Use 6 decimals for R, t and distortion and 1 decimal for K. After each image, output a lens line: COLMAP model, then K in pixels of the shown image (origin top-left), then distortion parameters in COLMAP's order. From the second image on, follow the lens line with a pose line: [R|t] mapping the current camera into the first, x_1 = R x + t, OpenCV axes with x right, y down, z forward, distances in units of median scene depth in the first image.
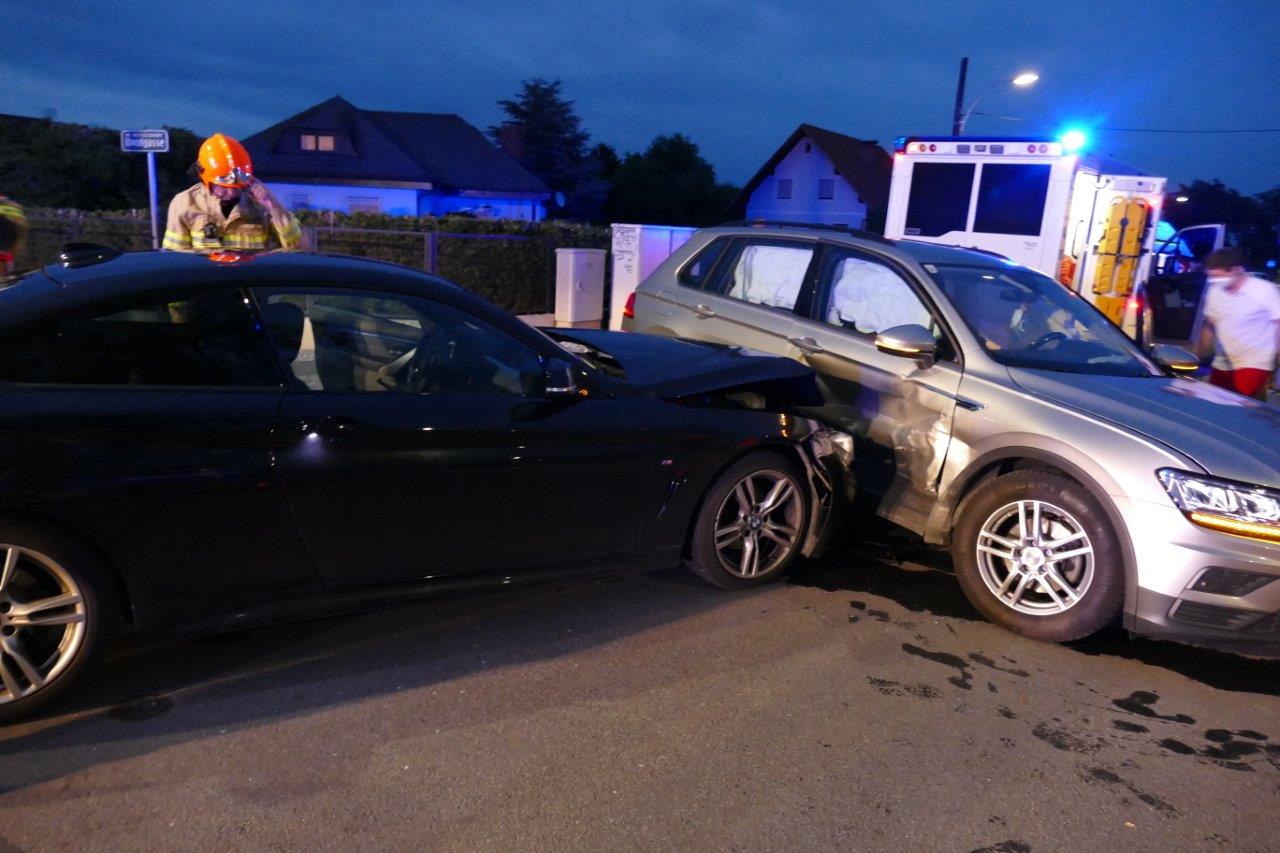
lens RADIAL K [[912.0, 0, 640.0], [0, 912.0, 426.5], [0, 0, 1]] dist [0.004081, 0.000077]
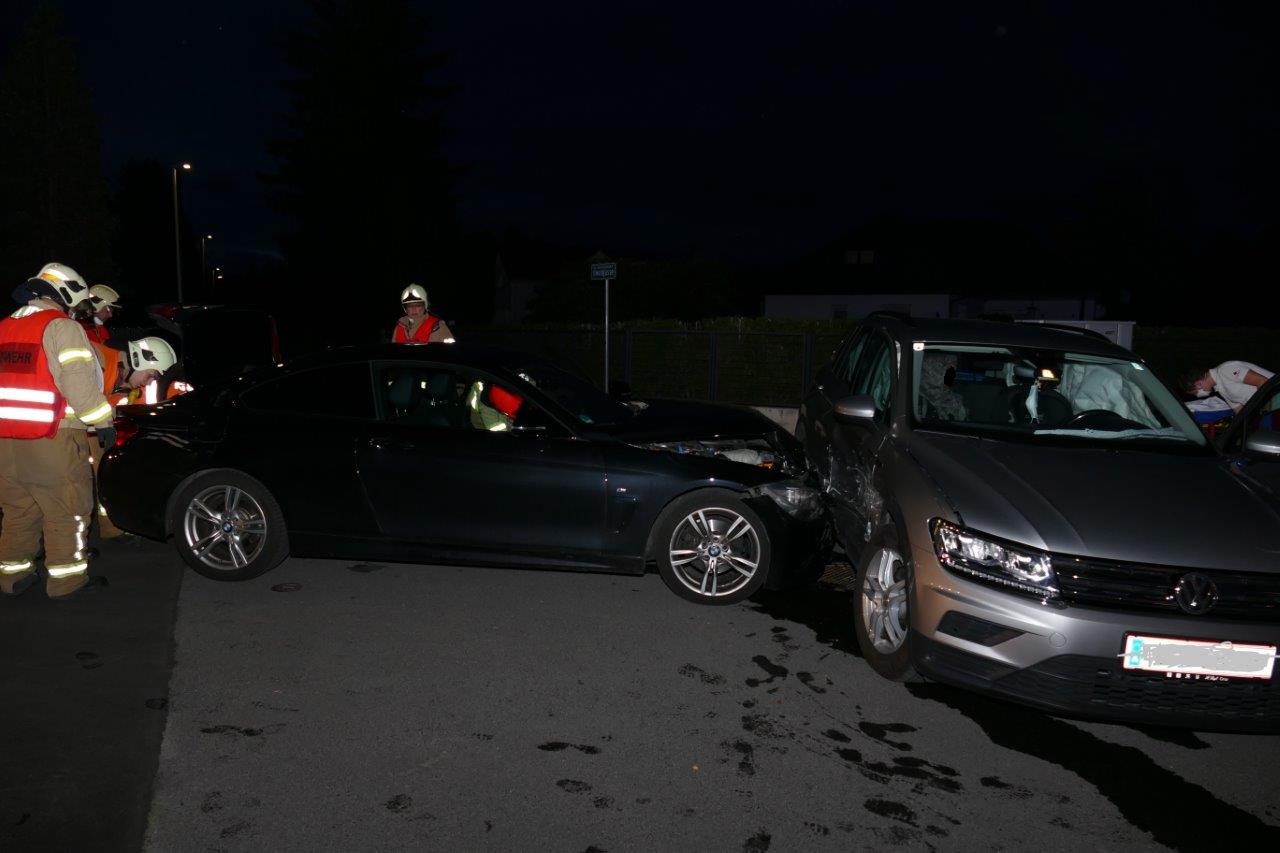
lens RADIAL K [[912.0, 0, 640.0], [0, 912.0, 426.5], [0, 0, 1]] dist [0.004081, 0.000077]
pose [[0.812940, 0.031094, -0.581516, 0.861104], [-0.096510, 0.991959, -0.081878, 0.056122], [0.574294, 0.122685, 0.809404, -0.090587]]
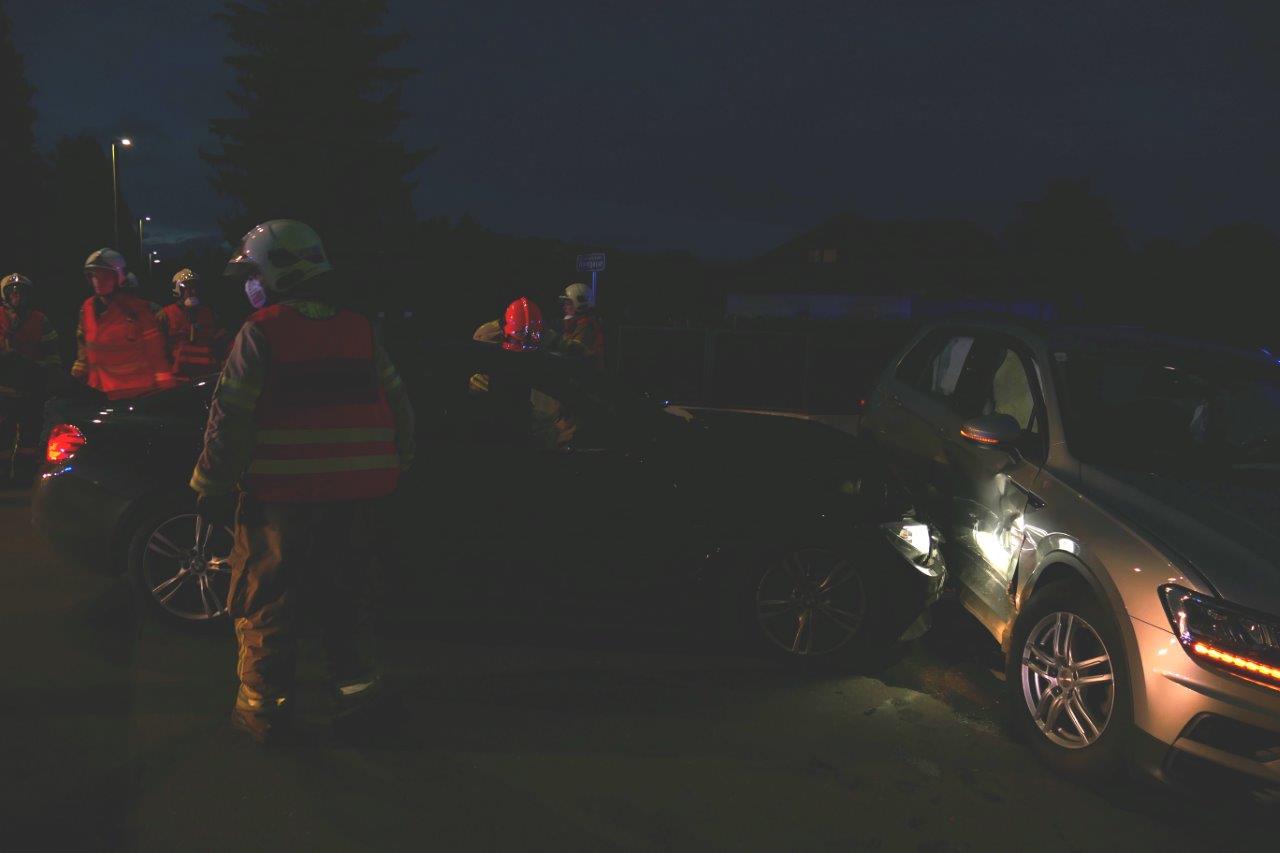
lens RADIAL K [[912.9, 0, 644.2], [0, 912.9, 419.6], [0, 0, 1]] dist [-0.005829, -0.001425]
pose [[0.847892, 0.040827, -0.528594, 0.563180], [-0.104265, 0.990401, -0.090750, 0.019890], [0.519815, 0.132060, 0.844010, 0.025610]]
